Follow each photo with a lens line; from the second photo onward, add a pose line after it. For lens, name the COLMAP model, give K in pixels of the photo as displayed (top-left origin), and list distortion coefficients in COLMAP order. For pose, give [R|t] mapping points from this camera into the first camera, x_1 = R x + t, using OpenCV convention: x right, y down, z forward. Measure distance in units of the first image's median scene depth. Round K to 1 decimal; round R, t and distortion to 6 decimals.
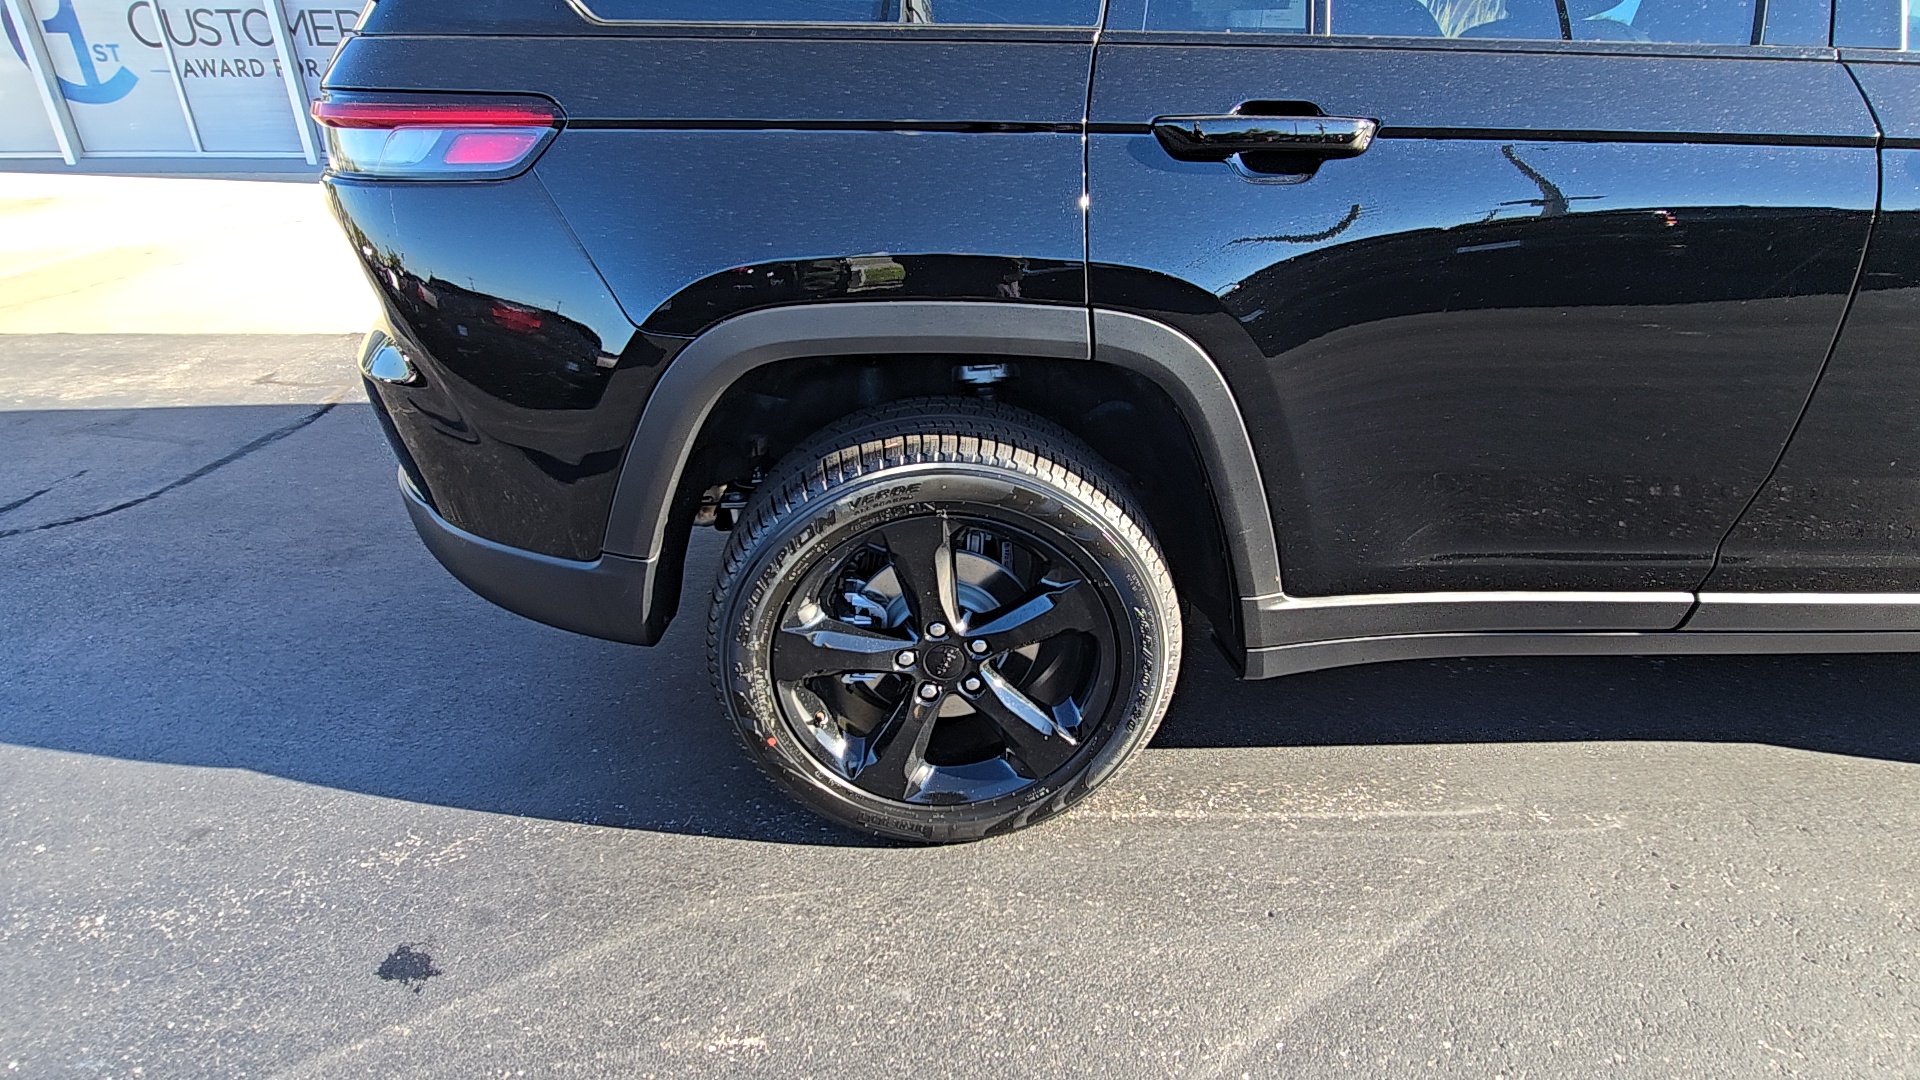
lens RADIAL K [[968.0, 0, 947.8], [0, 968.0, 543.3], [0, 0, 1]] dist [0.000691, -0.000571]
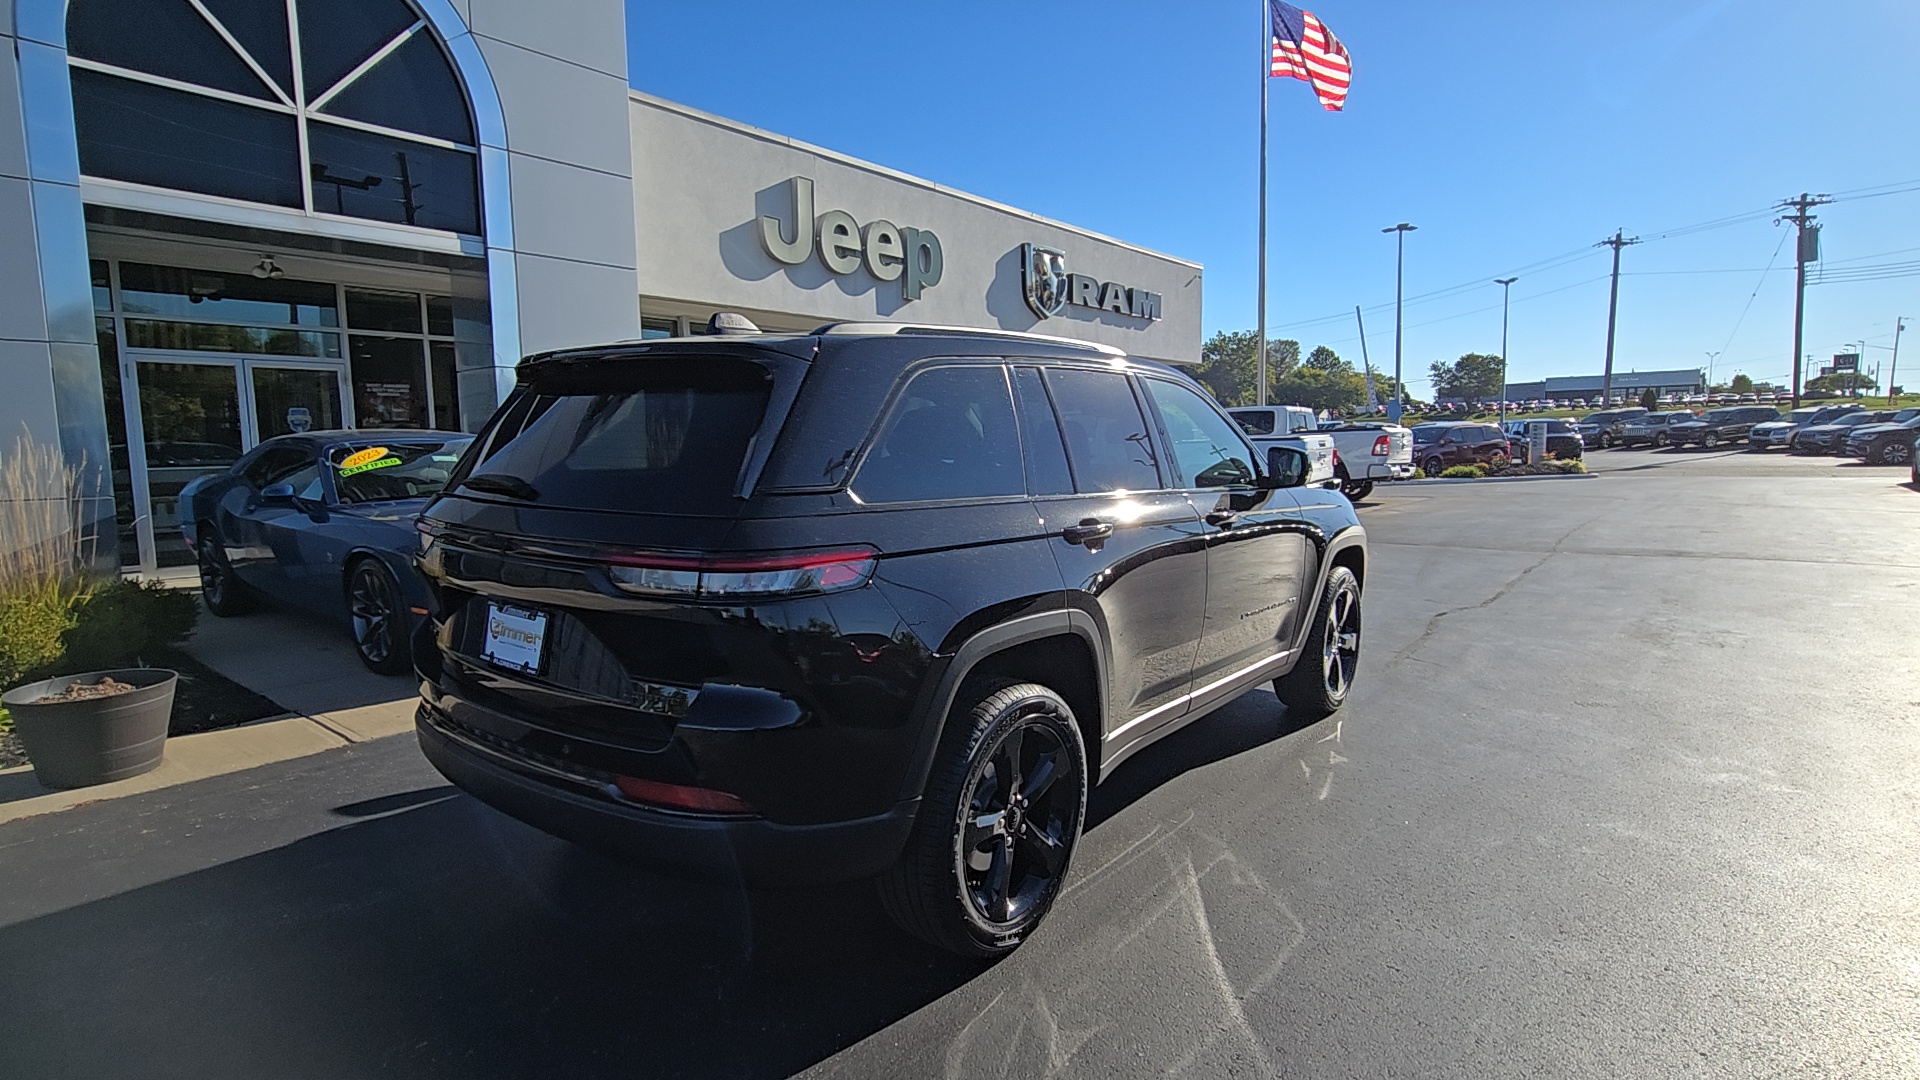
lens RADIAL K [[968.0, 0, 950.8], [0, 968.0, 546.5], [0, 0, 1]] dist [0.000691, -0.000571]
pose [[0.634298, -0.087992, 0.768065, -0.614752], [0.352932, 0.916889, -0.186423, -0.019492], [-0.687826, 0.389323, 0.612636, -0.085863]]
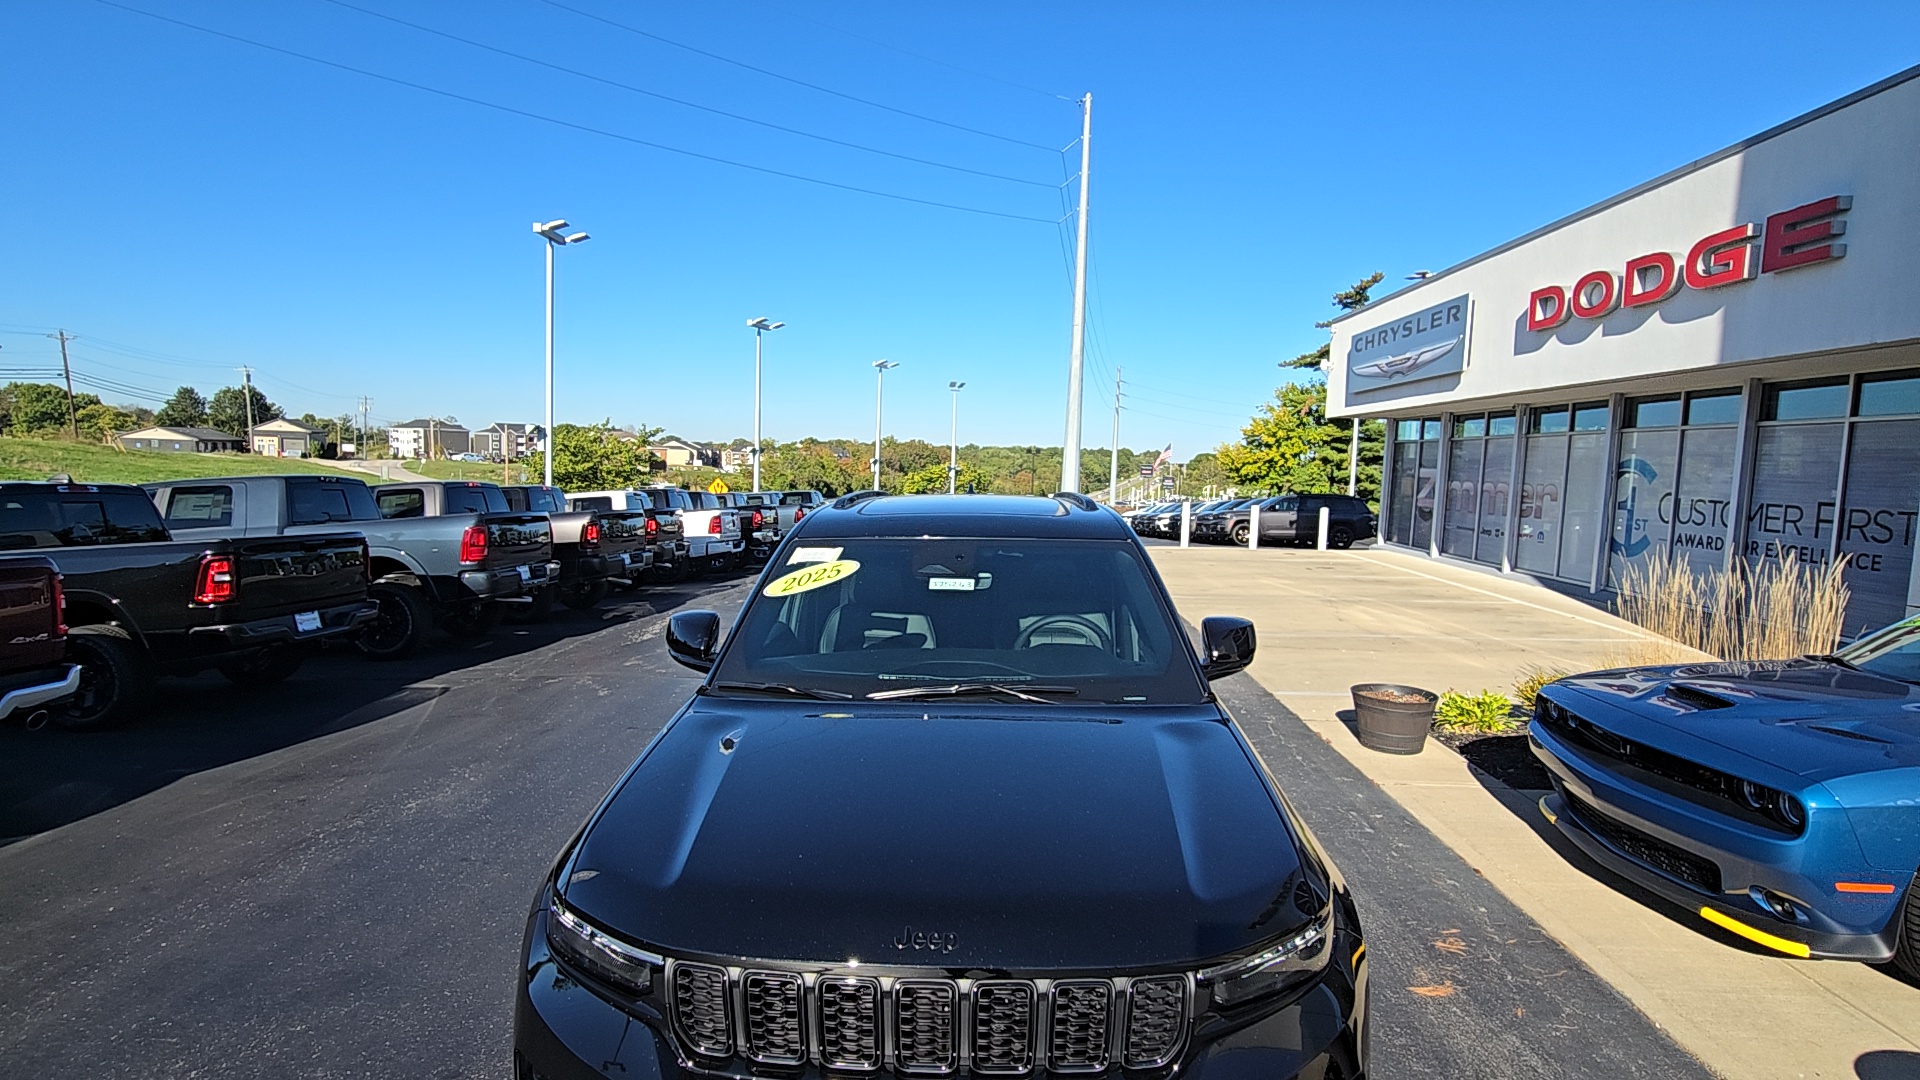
lens RADIAL K [[968.0, 0, 951.4], [0, 968.0, 543.4], [0, 0, 1]] dist [0.000691, -0.000571]
pose [[-0.063068, 0.086943, -0.994215, 1.529081], [-0.469952, 0.876251, 0.106439, -0.490946], [0.880436, 0.473946, -0.014404, 0.514882]]
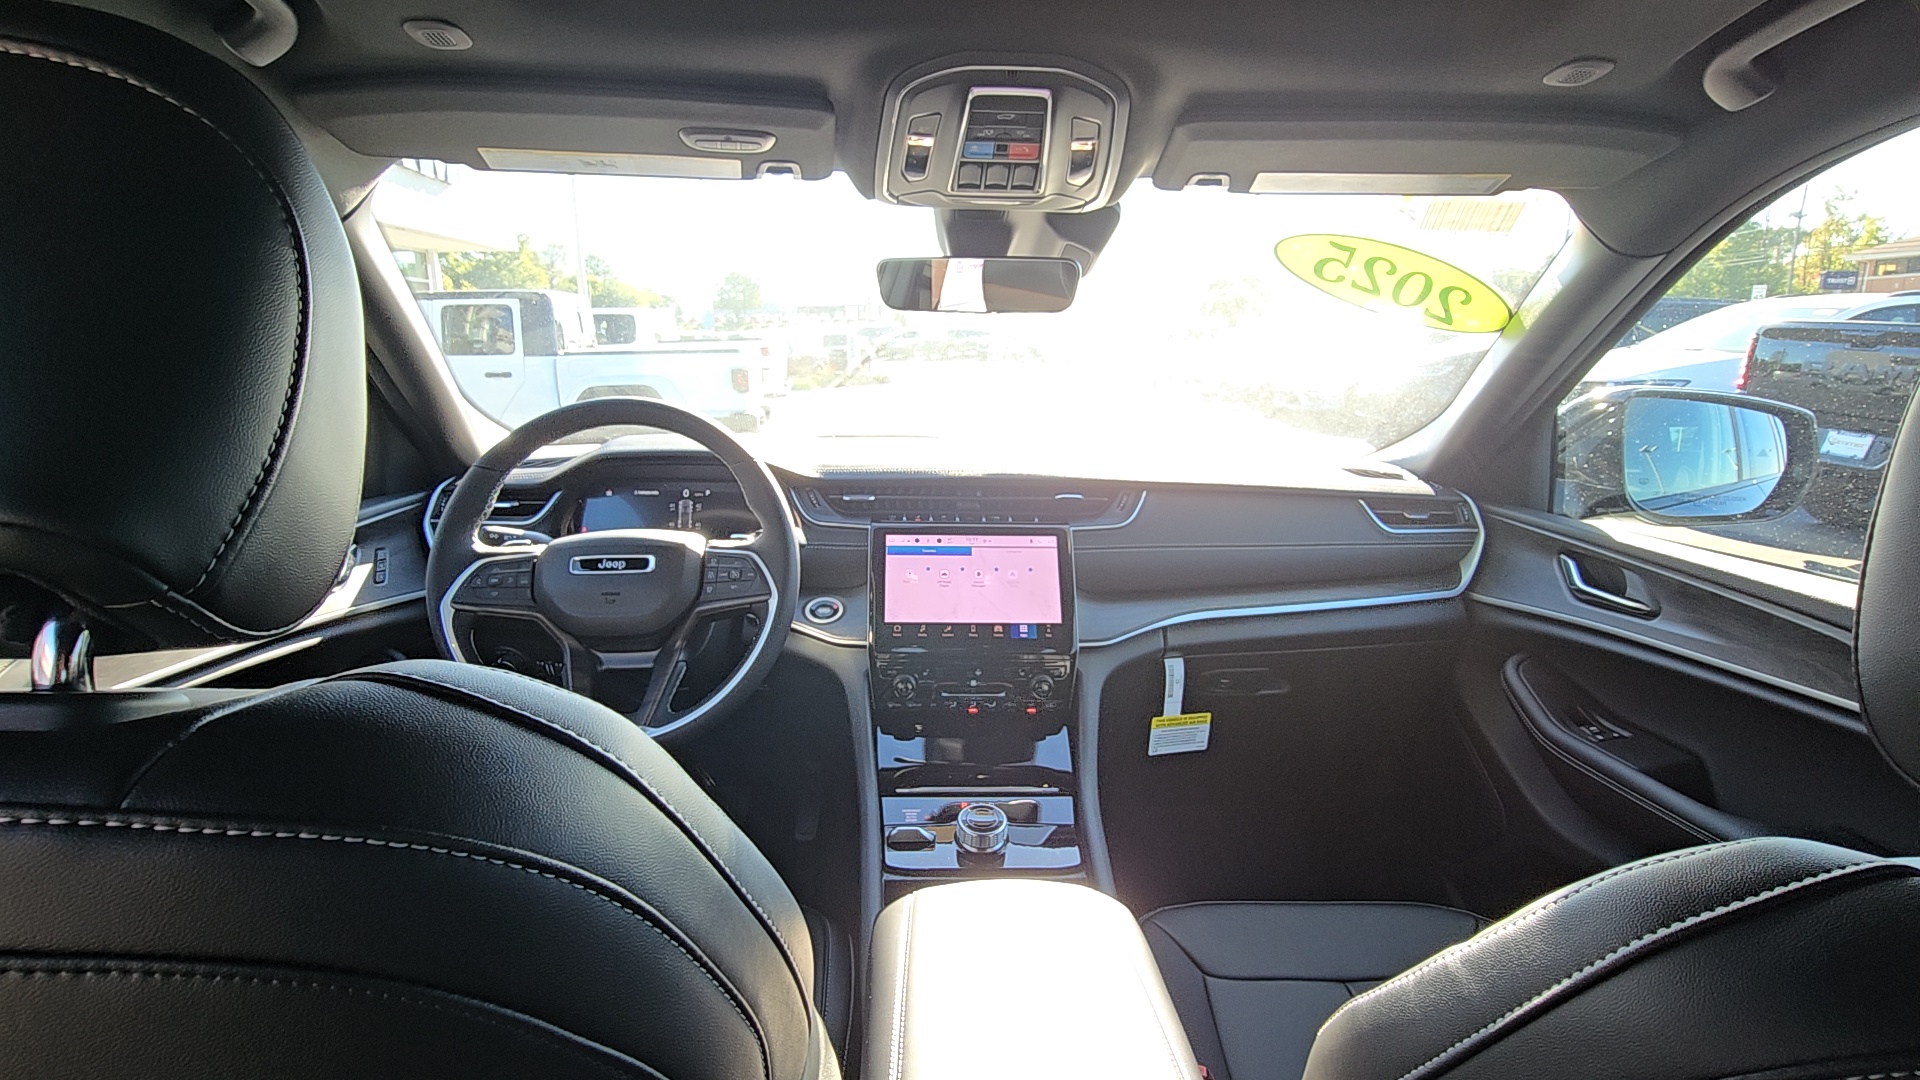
lens RADIAL K [[968.0, 0, 948.6], [0, 968.0, 541.4], [0, 0, 1]] dist [0.000691, -0.000571]
pose [[-0.020509, -0.195522, 0.980485, 0.204562], [0.448423, 0.874717, 0.183811, -0.348110], [-0.893586, 0.443442, 0.069737, 0.553821]]
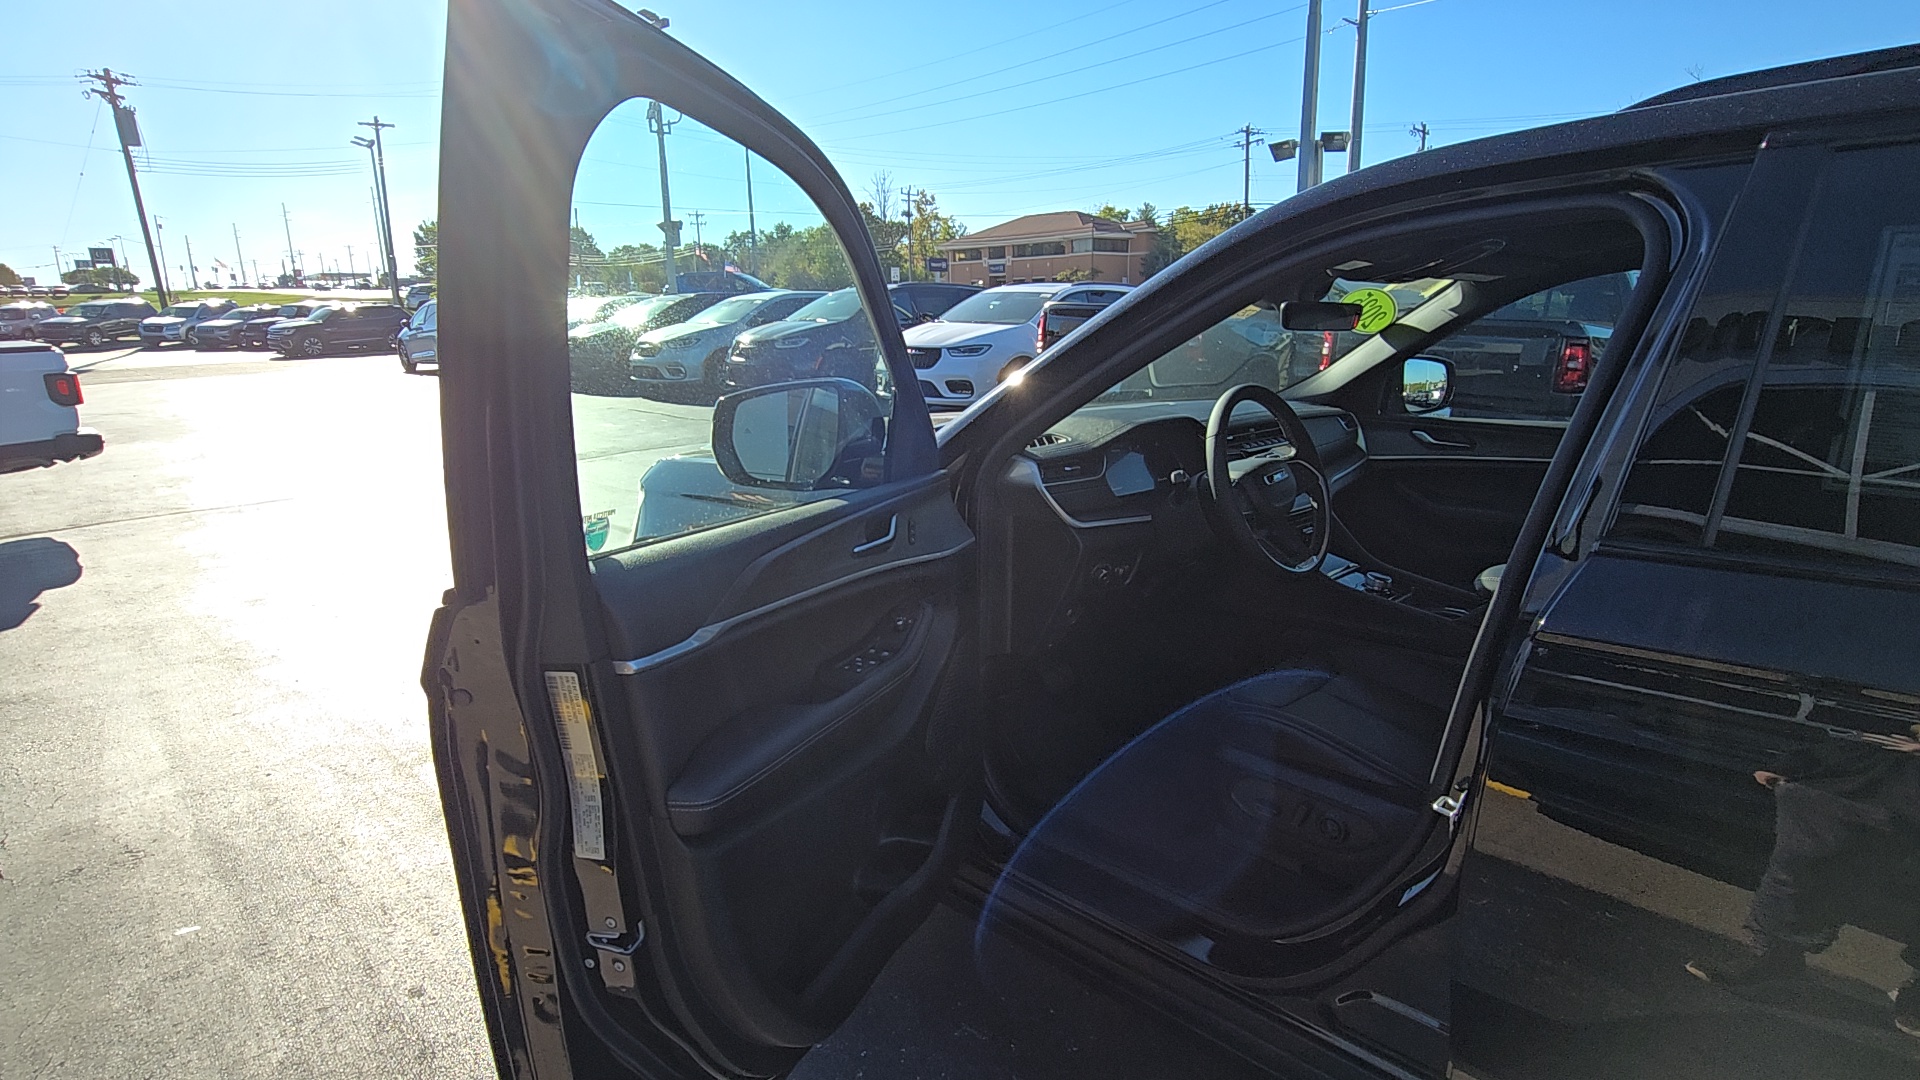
lens RADIAL K [[968.0, 0, 951.3], [0, 968.0, 543.7], [0, 0, 1]] dist [0.000691, -0.000571]
pose [[-0.697747, -0.152934, 0.699828, 0.218131], [0.338400, 0.790694, 0.510185, -0.629620], [-0.631375, 0.592802, -0.499952, 1.056261]]
